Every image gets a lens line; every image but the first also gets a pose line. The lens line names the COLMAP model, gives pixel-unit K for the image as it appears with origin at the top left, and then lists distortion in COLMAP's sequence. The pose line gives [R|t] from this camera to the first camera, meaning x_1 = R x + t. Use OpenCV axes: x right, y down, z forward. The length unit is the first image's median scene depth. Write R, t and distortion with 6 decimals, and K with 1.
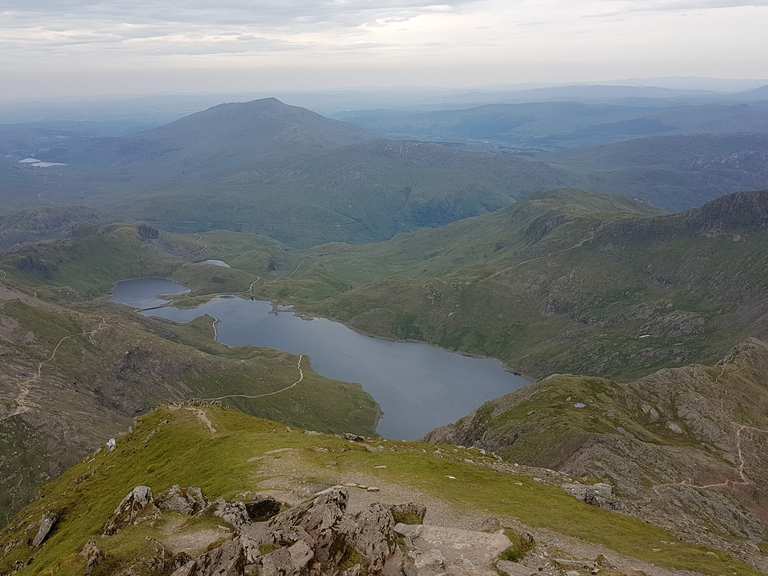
lens RADIAL K [[728.8, 0, 384.0], [0, 728.8, 288.0], [0, 0, 1]] dist [0.020837, -0.135865]
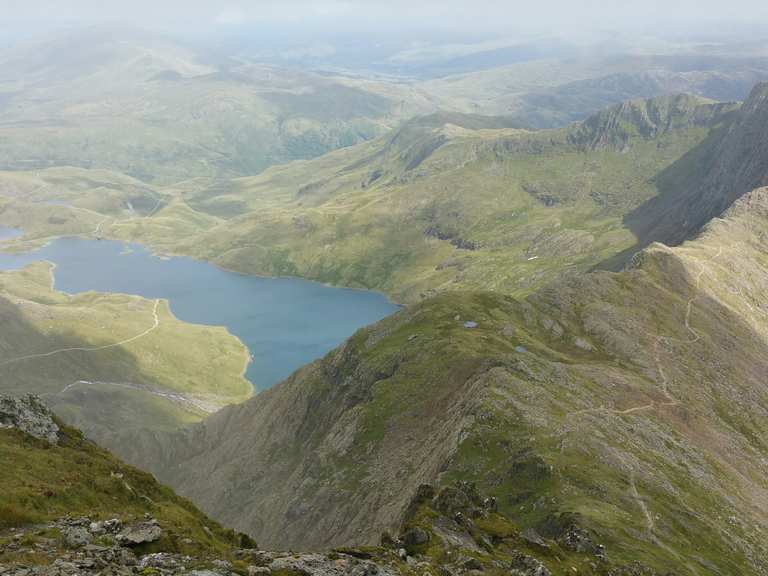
lens RADIAL K [[728.8, 0, 384.0], [0, 728.8, 288.0], [0, 0, 1]] dist [0.020837, -0.135865]
pose [[0.987155, -0.051784, 0.151138, 0.049688], [0.041036, 0.996459, 0.073388, 0.055029], [-0.154404, -0.066244, 0.985785, 0.205533]]
